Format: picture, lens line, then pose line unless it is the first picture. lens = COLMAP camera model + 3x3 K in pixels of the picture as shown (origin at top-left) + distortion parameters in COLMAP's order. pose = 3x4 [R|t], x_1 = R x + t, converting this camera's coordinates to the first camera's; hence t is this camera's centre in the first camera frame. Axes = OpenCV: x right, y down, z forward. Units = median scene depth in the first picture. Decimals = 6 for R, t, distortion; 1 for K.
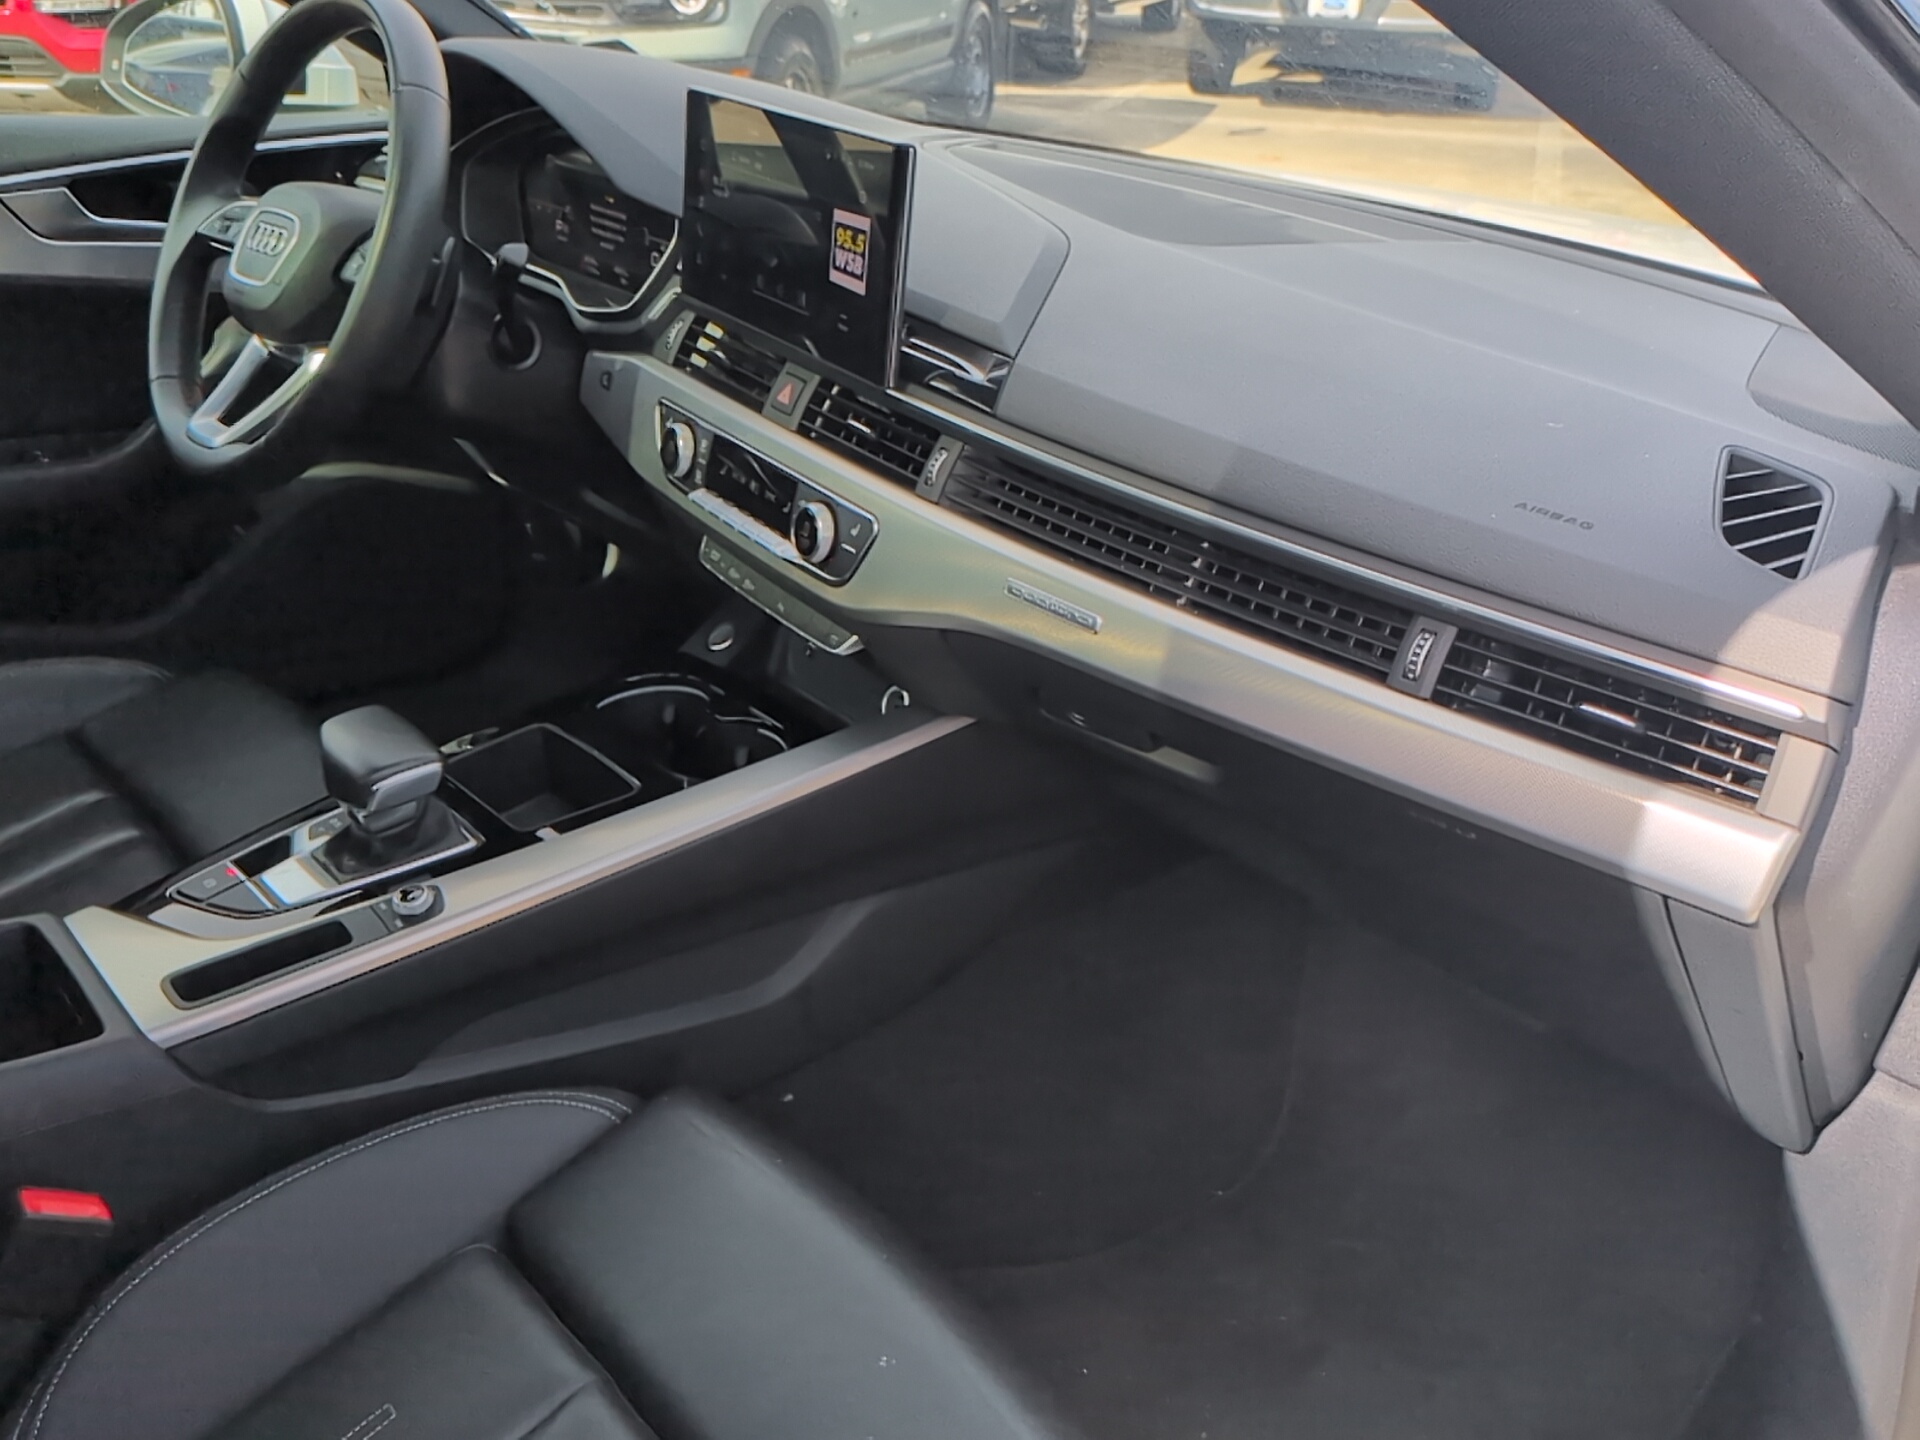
lens RADIAL K [[1740.9, 0, 991.6], [0, 1740.9, 724.3], [0, 0, 1]] dist [0.050176, 0.000000]
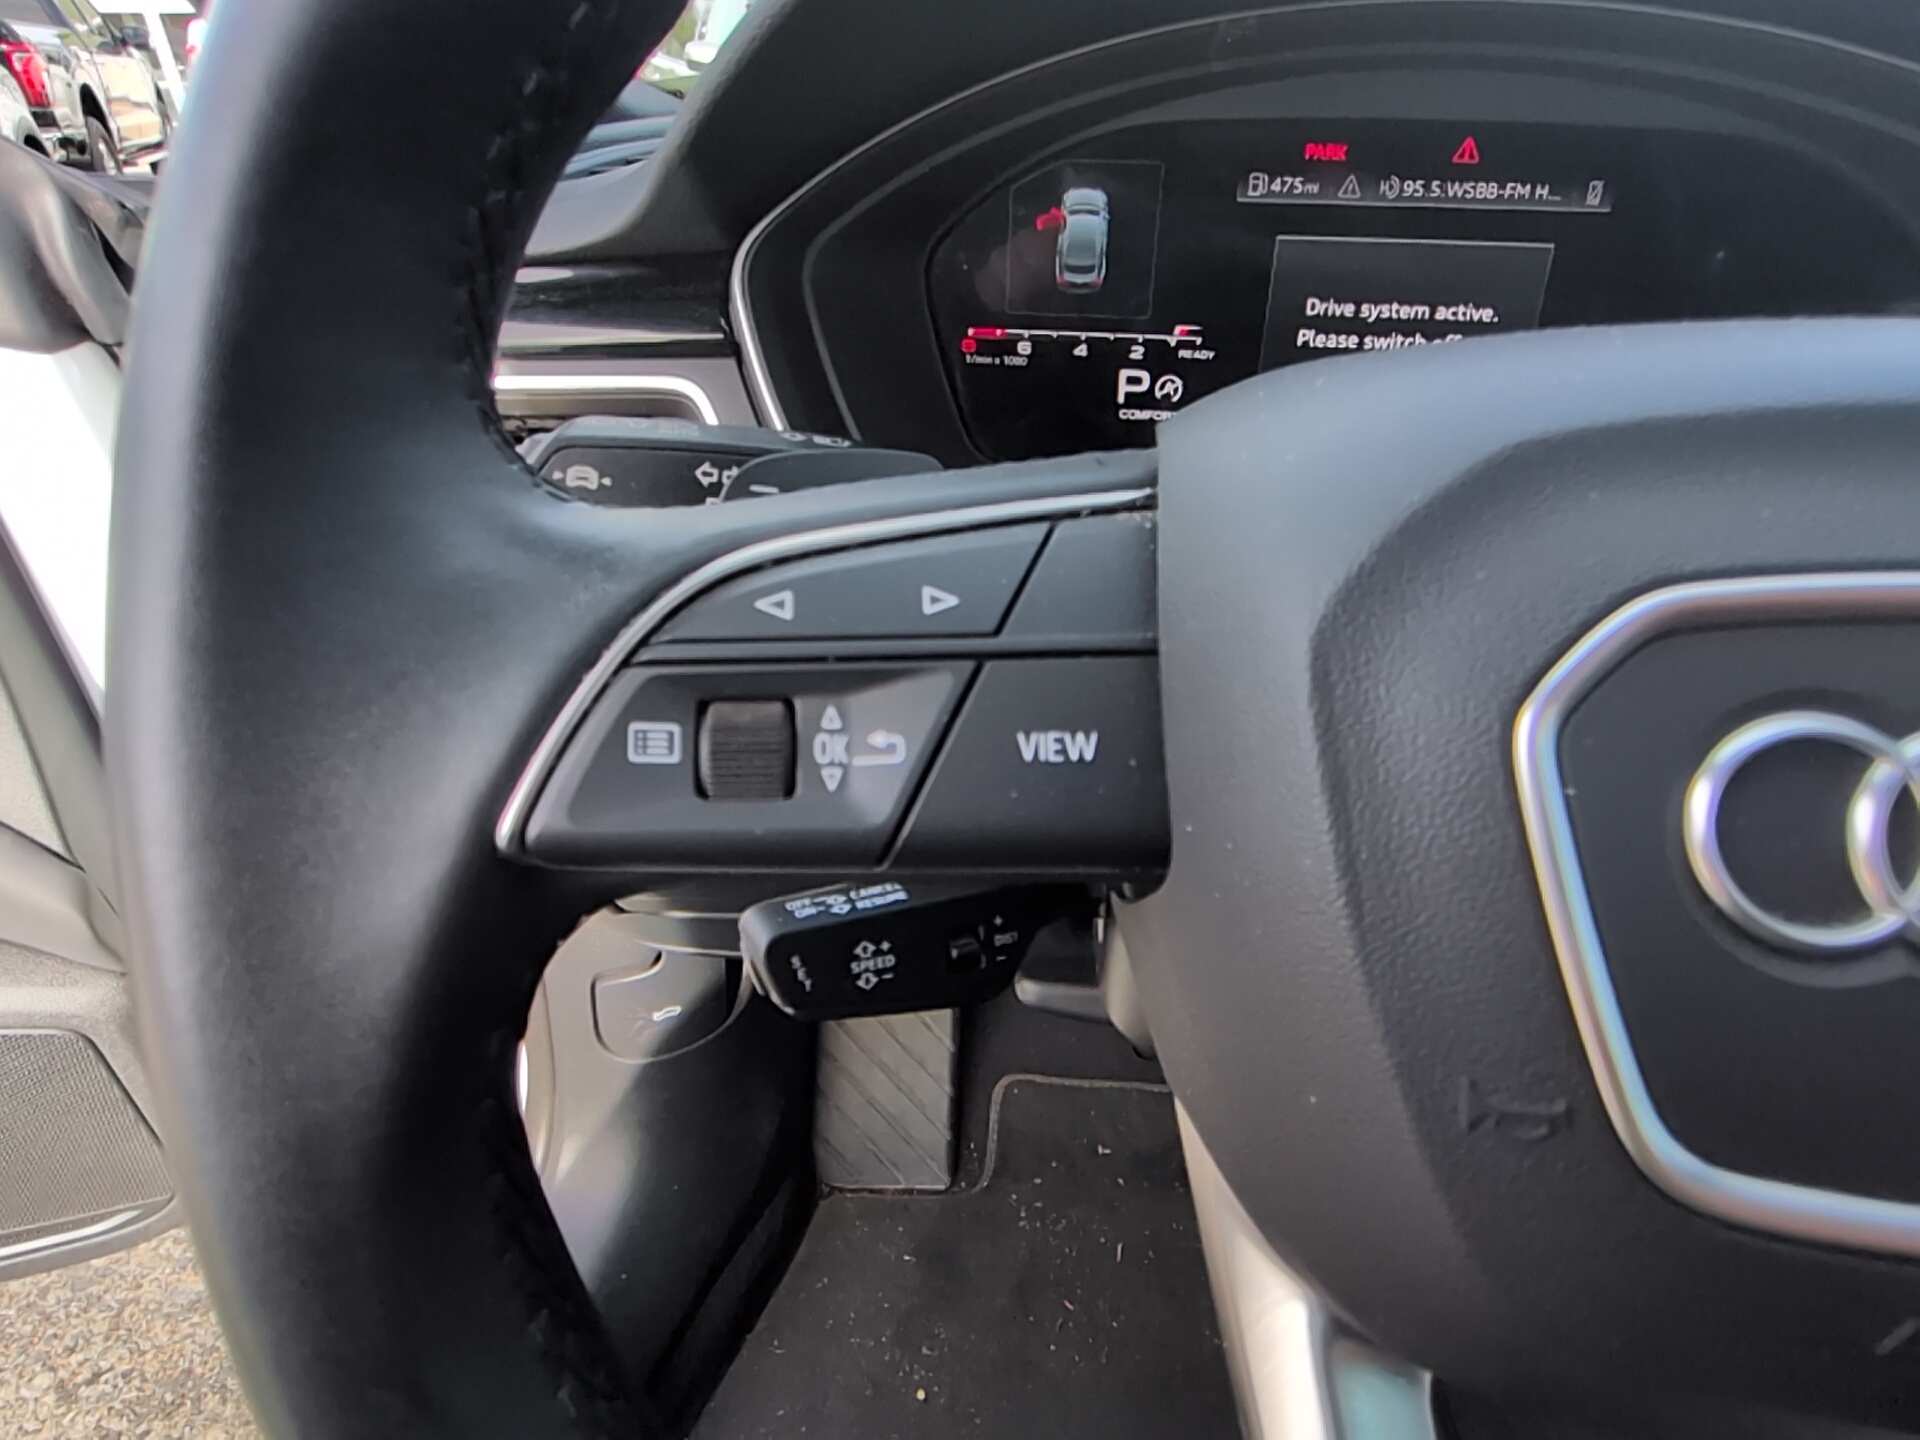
lens RADIAL K [[1052.2, 0, 950.2], [0, 1052.2, 731.2], [0, 0, 1]] dist [-0.001776, -0.006925]
pose [[0.752548, -0.369012, 0.545437, -0.603379], [0.308807, 0.929288, 0.202637, -0.385202], [-0.581643, 0.015940, 0.813288, 1.184765]]
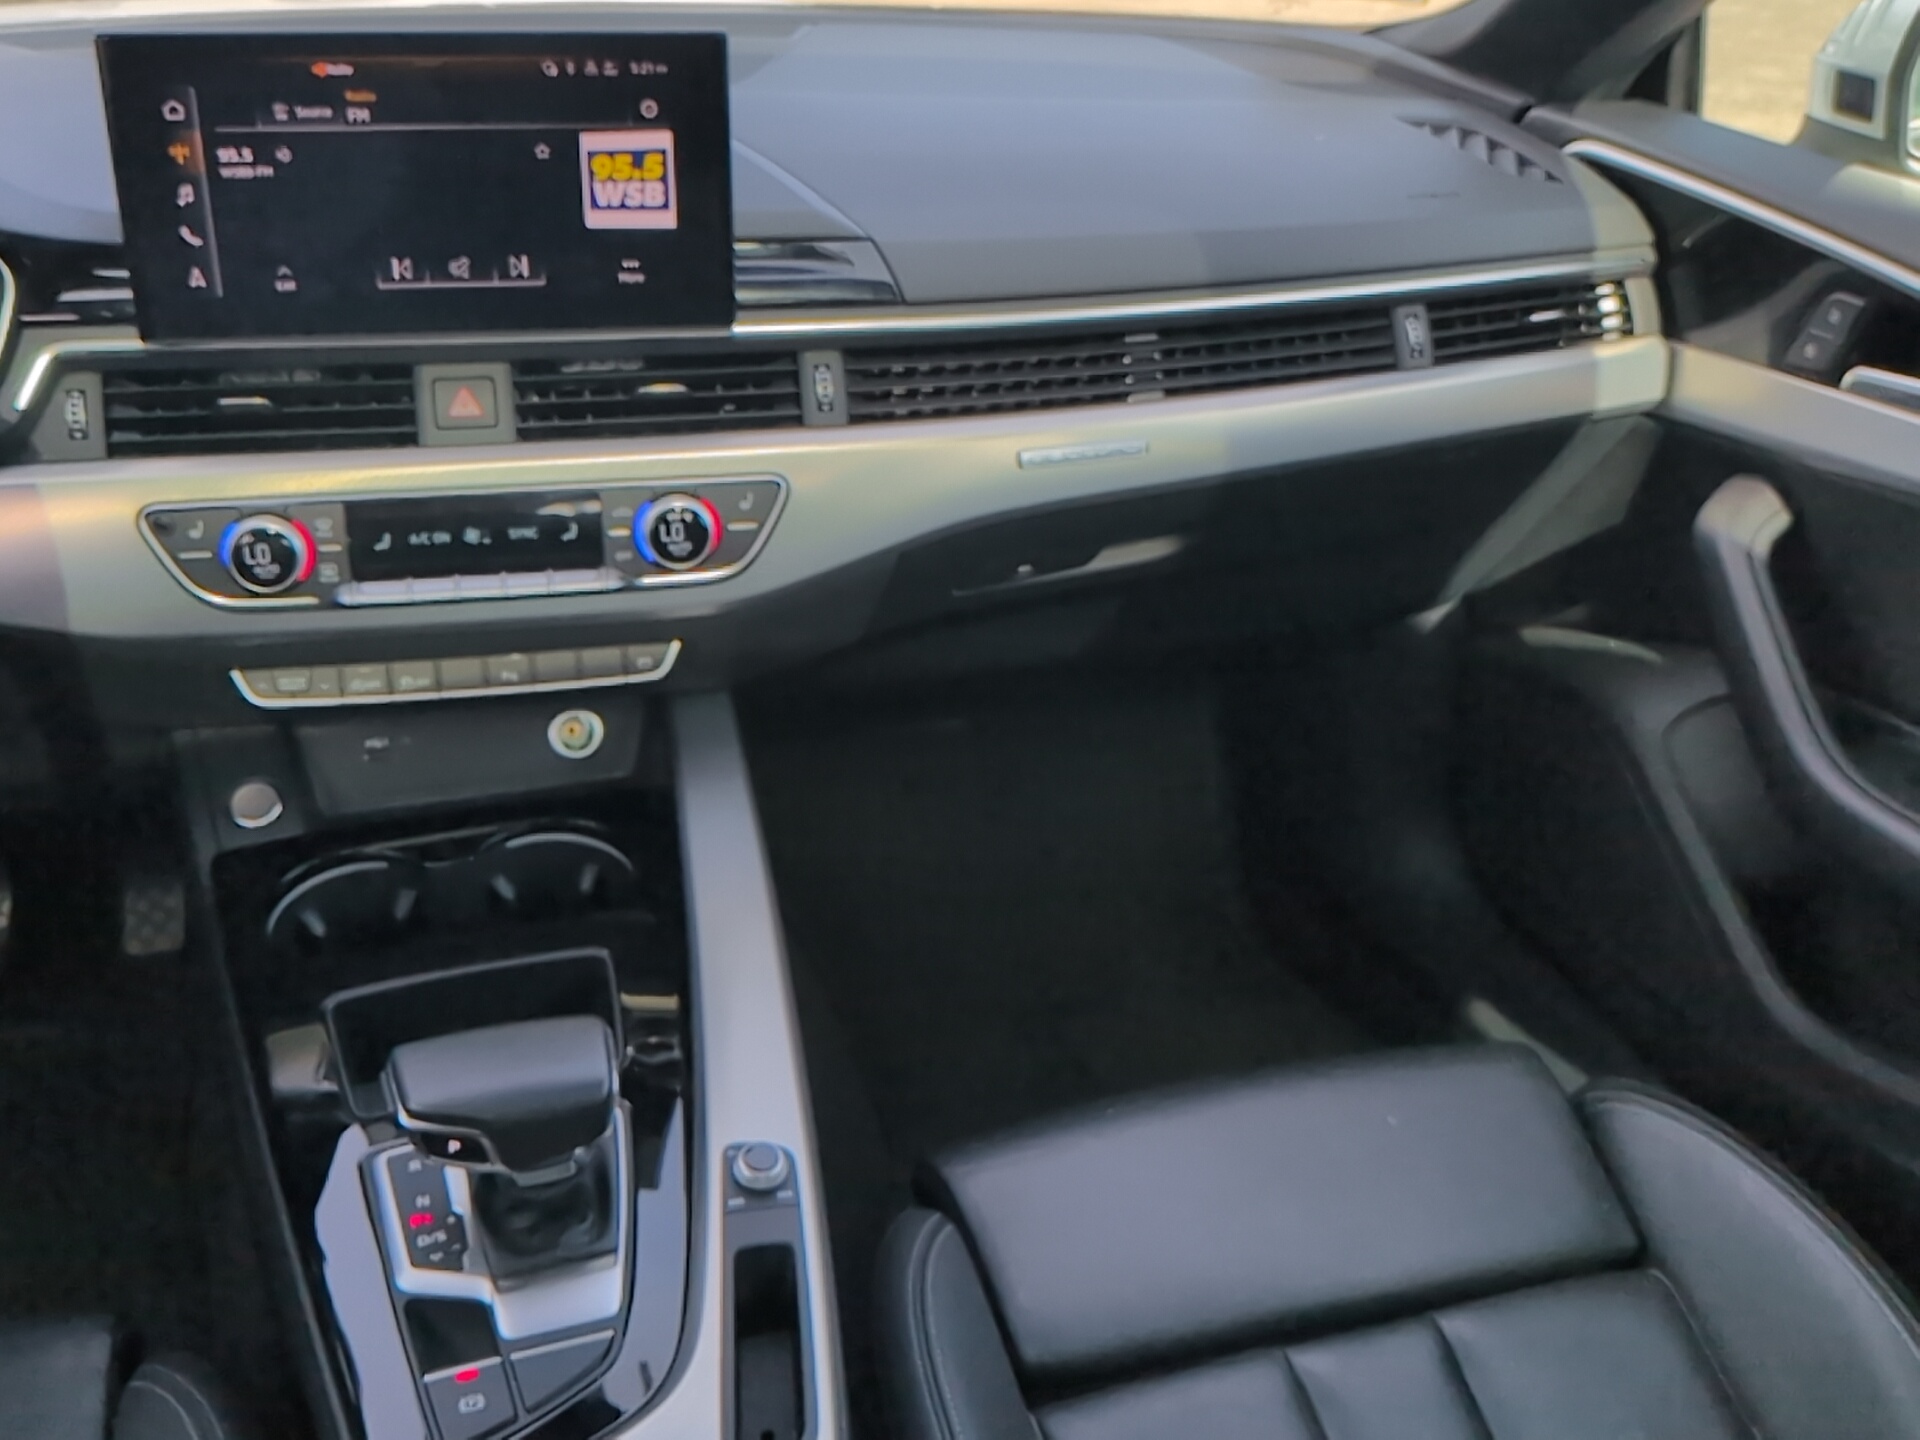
lens RADIAL K [[2020.3, 0, 960.3], [0, 2020.3, 729.9], [0, 0, 1]] dist [0.045021, 0.000000]
pose [[0.389403, -0.475239, 0.788995, -0.845467], [0.388427, 0.861443, 0.327171, -0.291520], [-0.835158, 0.179066, 0.520044, 0.429429]]
